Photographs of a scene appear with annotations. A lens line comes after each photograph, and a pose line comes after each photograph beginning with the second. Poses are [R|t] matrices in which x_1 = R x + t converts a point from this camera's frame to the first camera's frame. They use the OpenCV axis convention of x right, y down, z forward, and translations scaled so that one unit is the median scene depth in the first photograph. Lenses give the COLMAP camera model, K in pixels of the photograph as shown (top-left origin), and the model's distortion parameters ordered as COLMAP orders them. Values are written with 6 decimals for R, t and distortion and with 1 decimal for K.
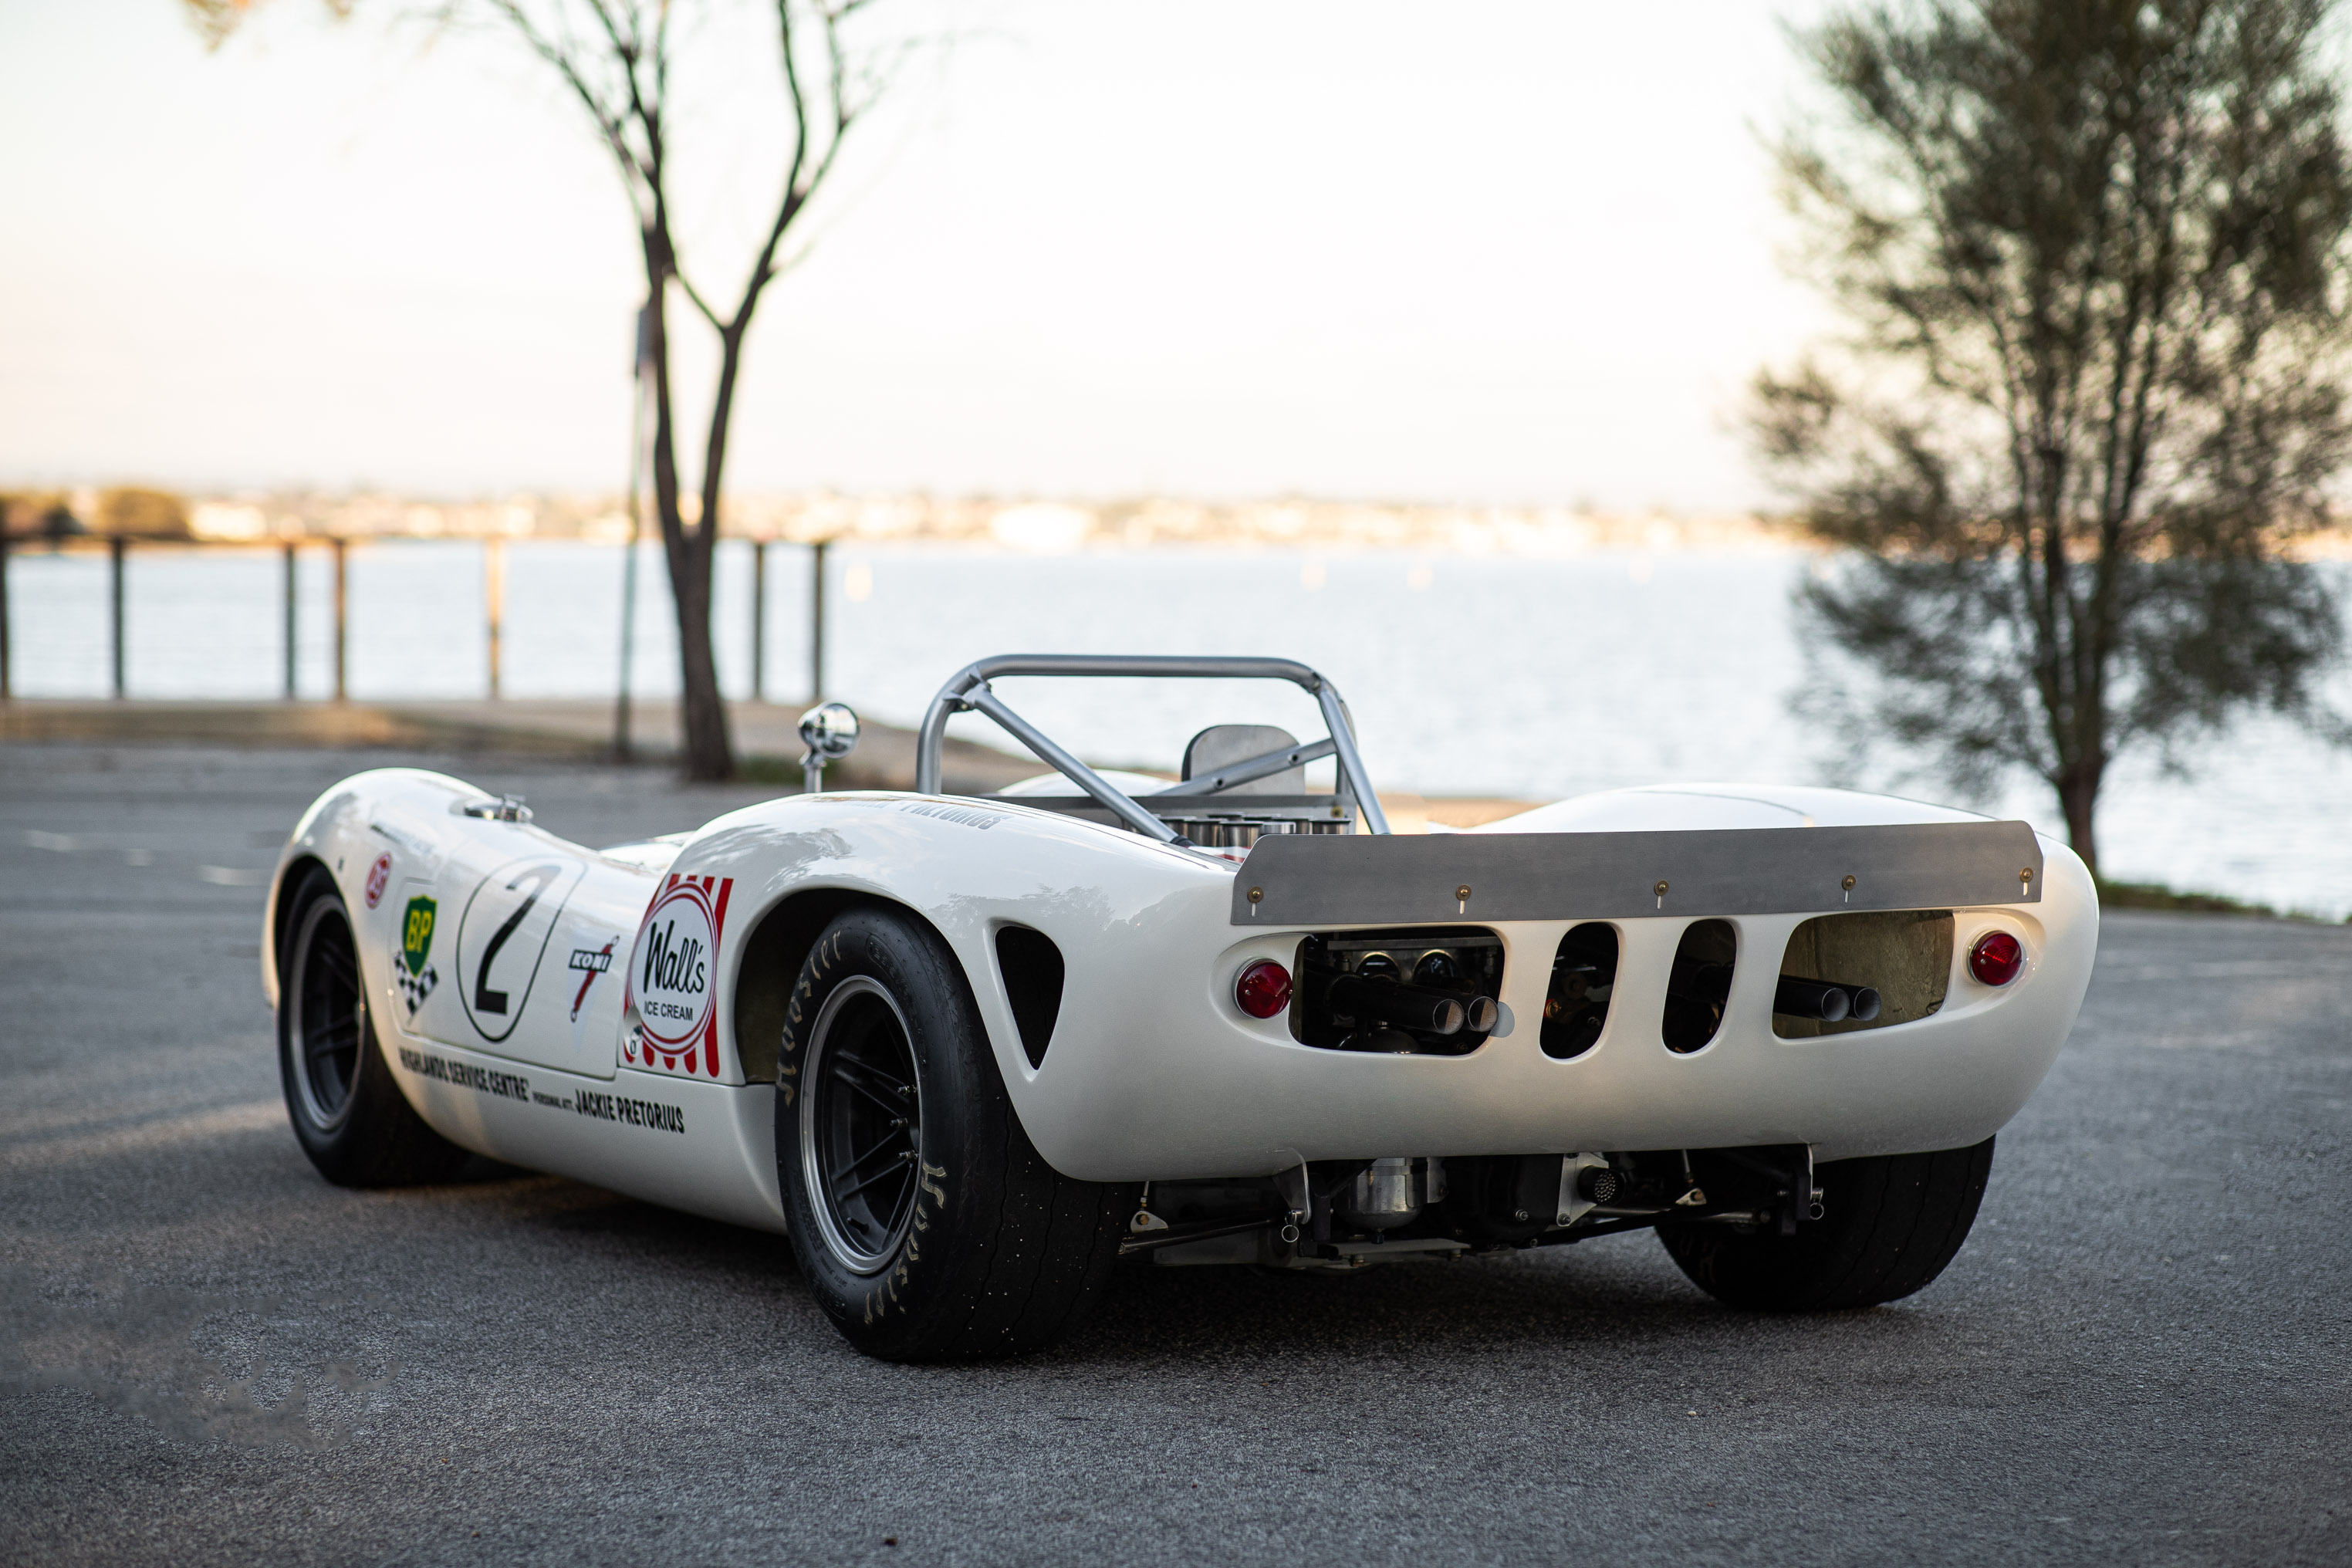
lens RADIAL K [[5626.6, 0, 1176.7], [0, 5626.6, 787.8], [0, 0, 1]] dist [0.139309, 0.000000]
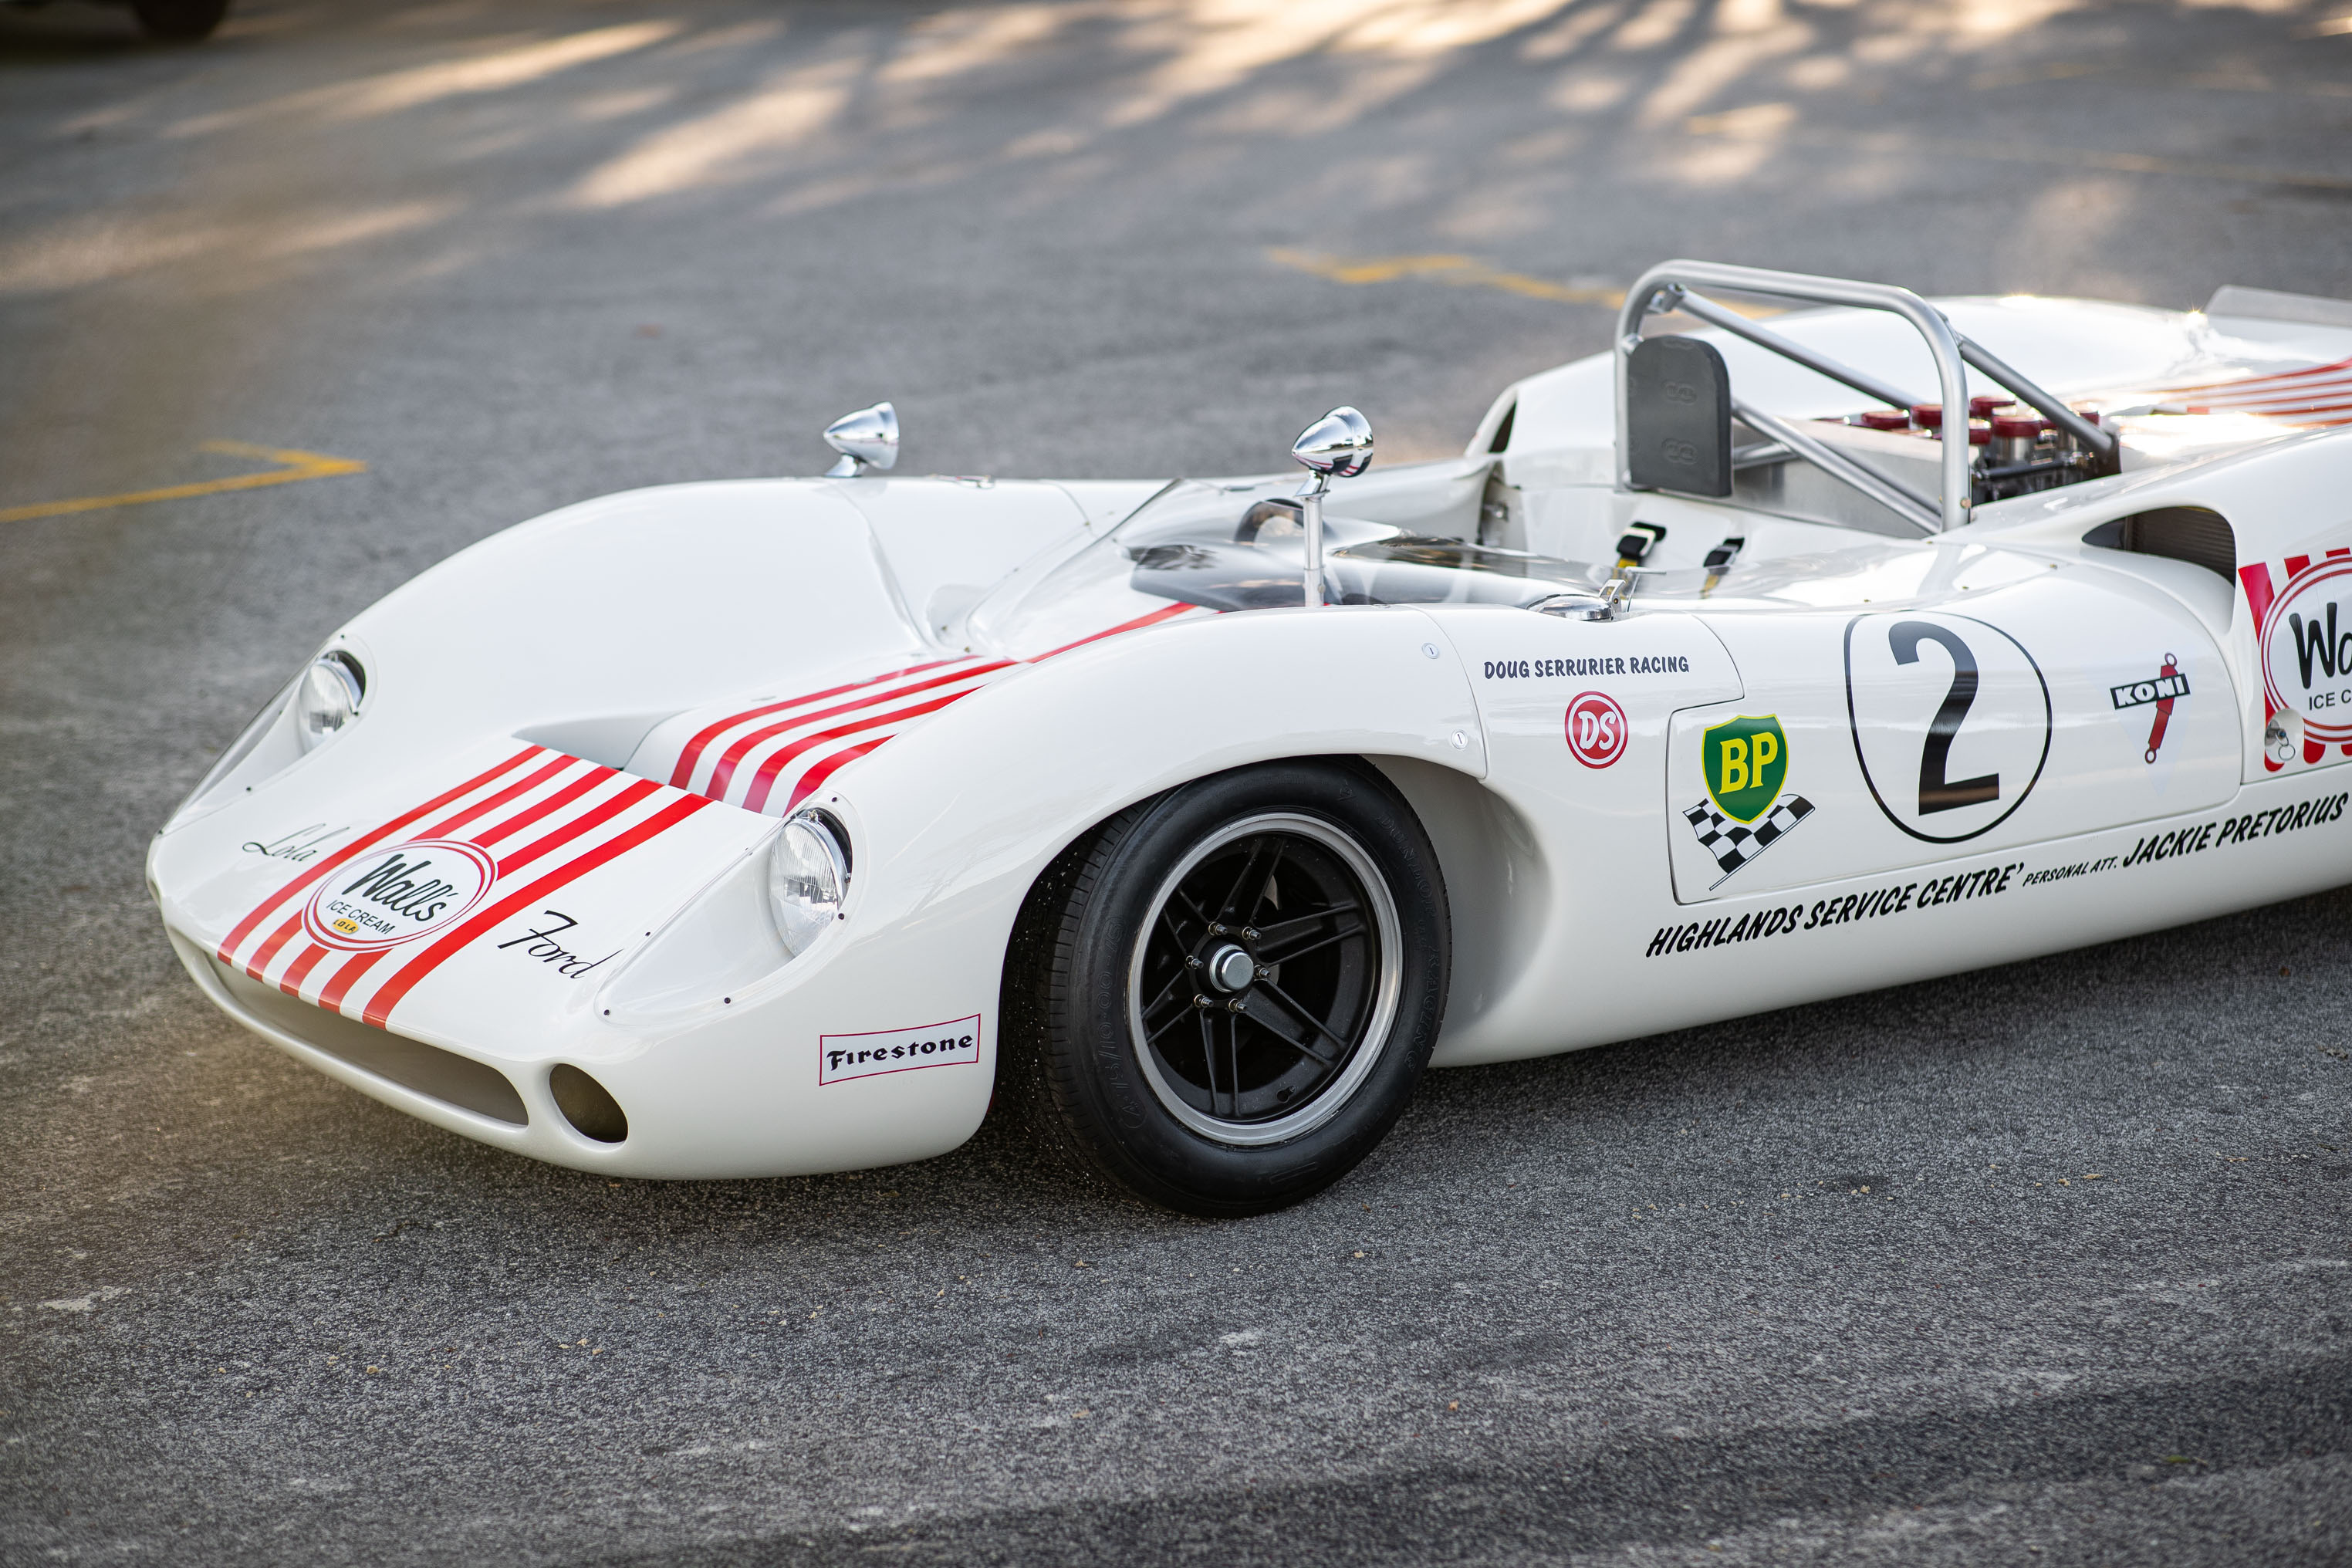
lens RADIAL K [[5626.6, 0, 1176.4], [0, 5626.6, 782.4], [0, 0, 1]] dist [0.139309, 0.000000]
pose [[-0.126710, -0.226878, 0.965645, -0.989364], [0.048642, 0.970899, 0.234496, -0.178670], [-0.990746, 0.076684, -0.111987, 1.315670]]
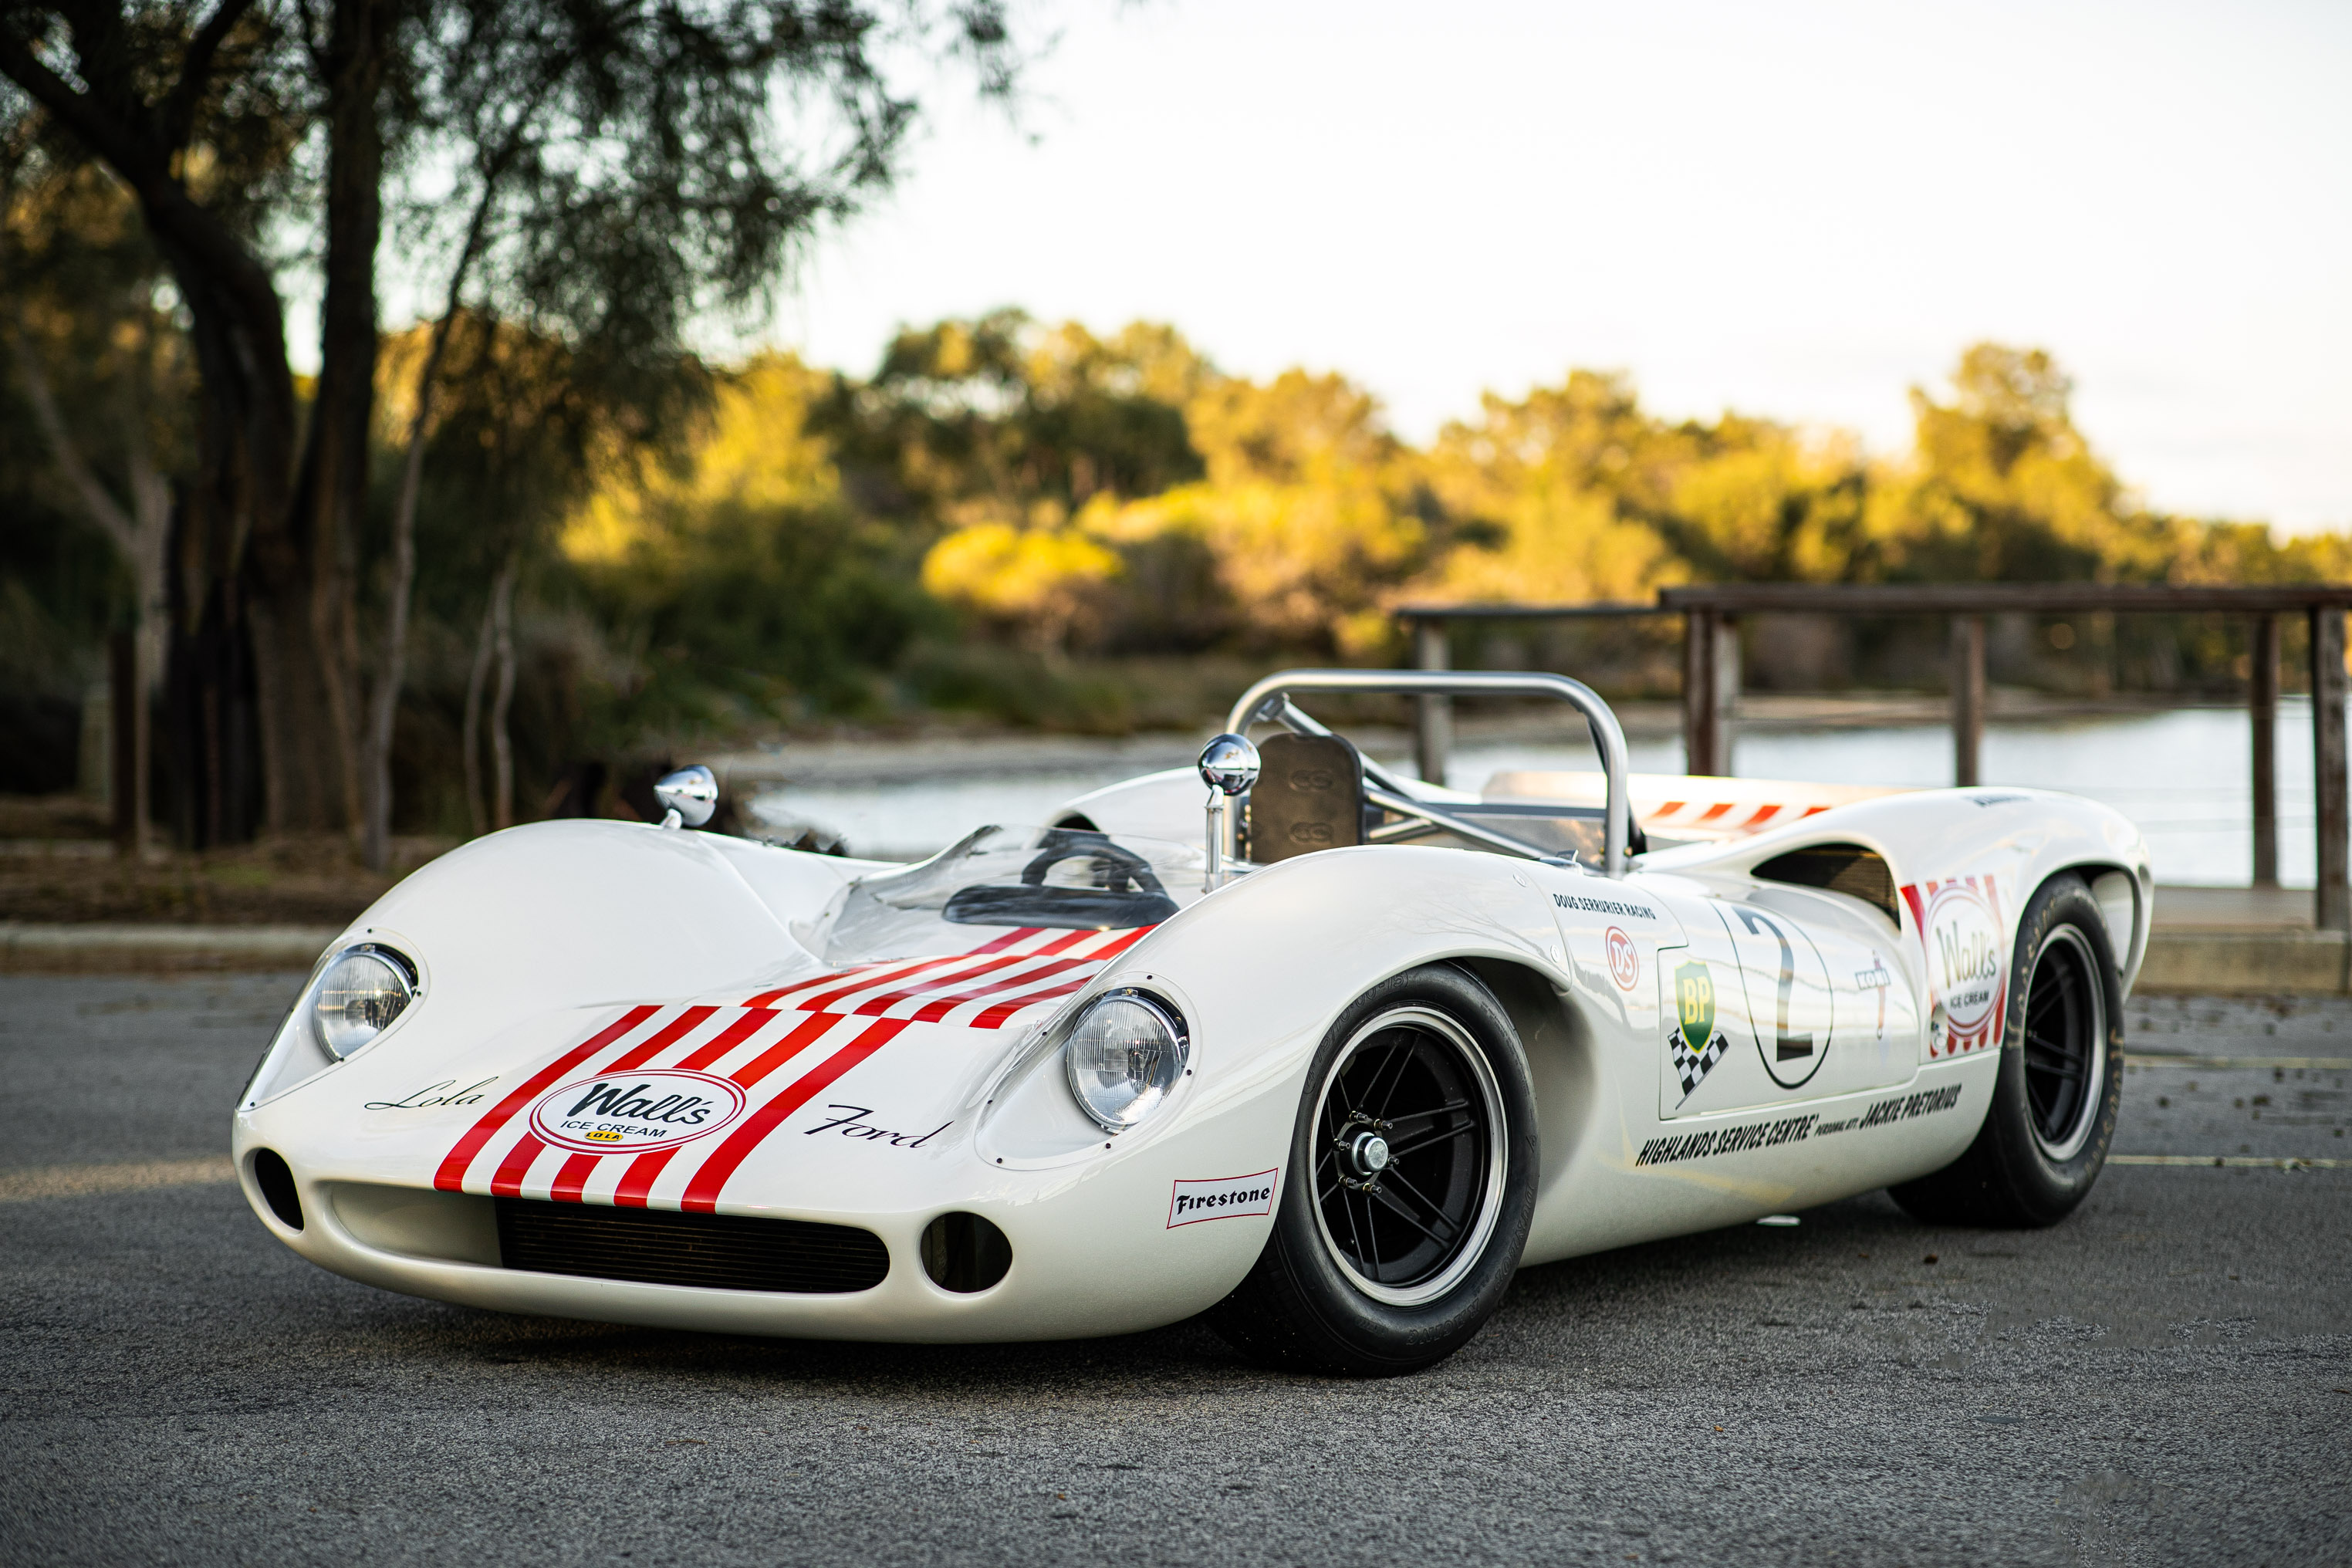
lens RADIAL K [[5626.6, 0, 1153.1], [0, 5626.6, 855.3], [0, 0, 1]] dist [0.139309, 0.000000]
pose [[-0.540761, -0.062404, 0.838858, -0.957233], [0.001397, 0.997176, 0.075082, -0.074853], [-0.841175, 0.041774, -0.539147, 1.764232]]
